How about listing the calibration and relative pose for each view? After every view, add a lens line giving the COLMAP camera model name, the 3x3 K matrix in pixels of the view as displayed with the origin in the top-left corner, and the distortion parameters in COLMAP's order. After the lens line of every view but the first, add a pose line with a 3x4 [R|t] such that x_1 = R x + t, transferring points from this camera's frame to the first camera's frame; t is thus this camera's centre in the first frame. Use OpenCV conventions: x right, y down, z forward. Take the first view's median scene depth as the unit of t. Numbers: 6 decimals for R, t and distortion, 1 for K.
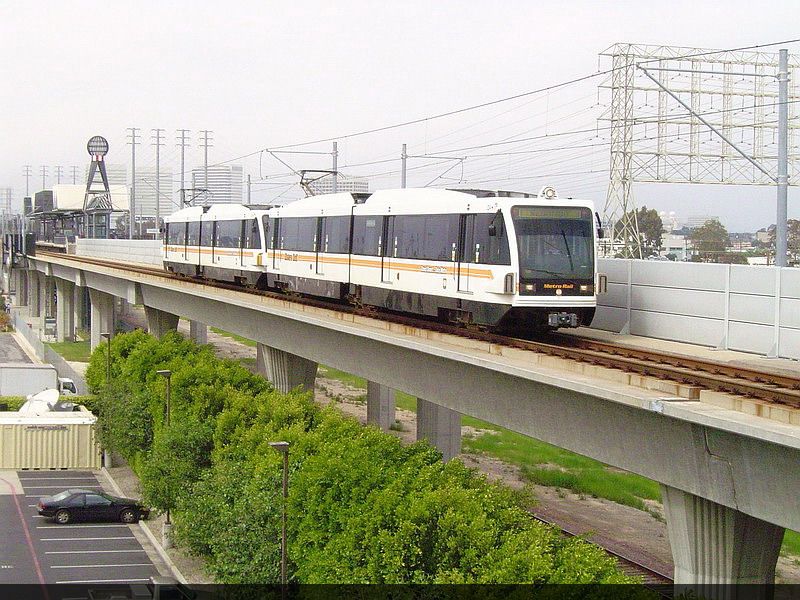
lens RADIAL K [[1341.9, 0, 361.6], [0, 1341.9, 302.3], [0, 0, 1]] dist [0.147715, -1.355548]
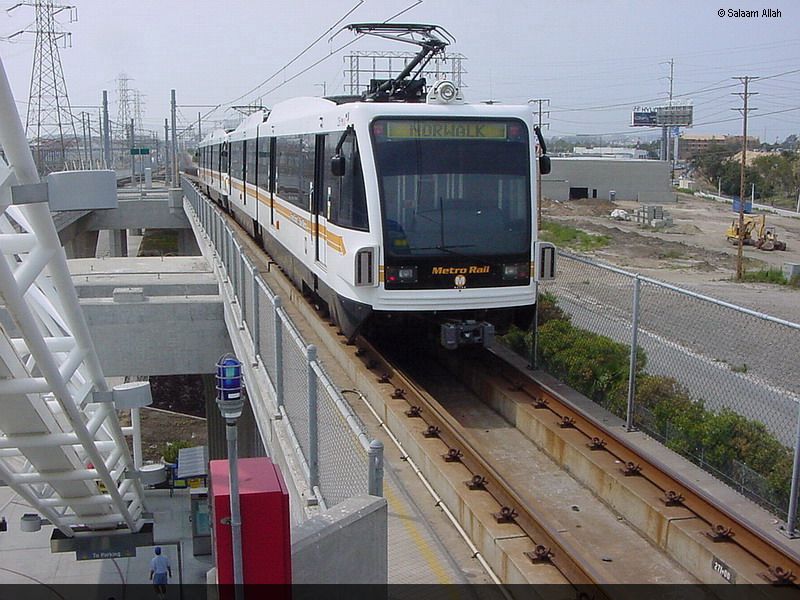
lens RADIAL K [[849.2, 0, 400.0], [0, 849.2, 300.0], [0, 0, 1]] dist [-0.015155, -0.006563]
pose [[0.998529, -0.003372, -0.054120, 1.495132], [0.010449, 0.991325, 0.131020, -0.470828], [0.053209, -0.131393, 0.989901, 7.085756]]
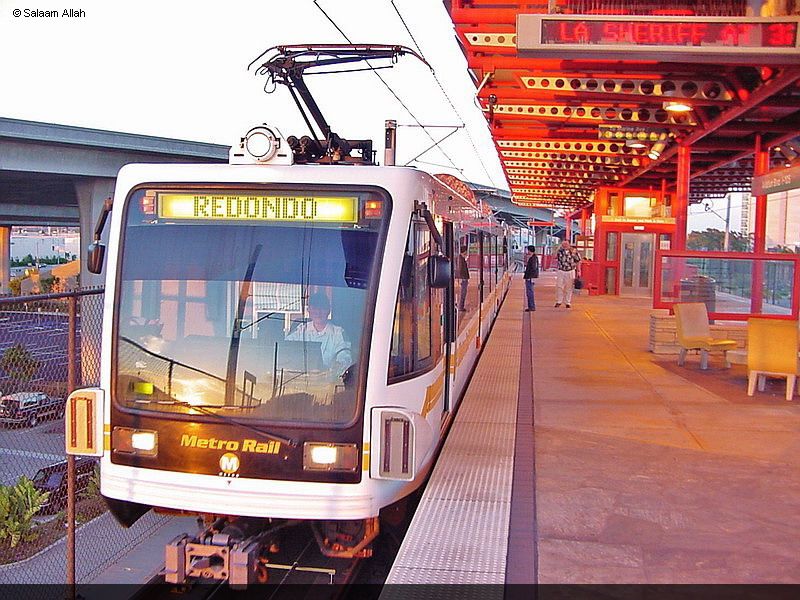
lens RADIAL K [[935.2, 0, 400.0], [0, 935.2, 300.0], [0, 0, 1]] dist [-0.069401, -0.016206]
pose [[0.901634, 0.037684, -0.430855, 2.885827], [-0.034636, 0.999289, 0.014918, -0.523100], [0.431110, 0.001472, 0.902298, 8.779663]]
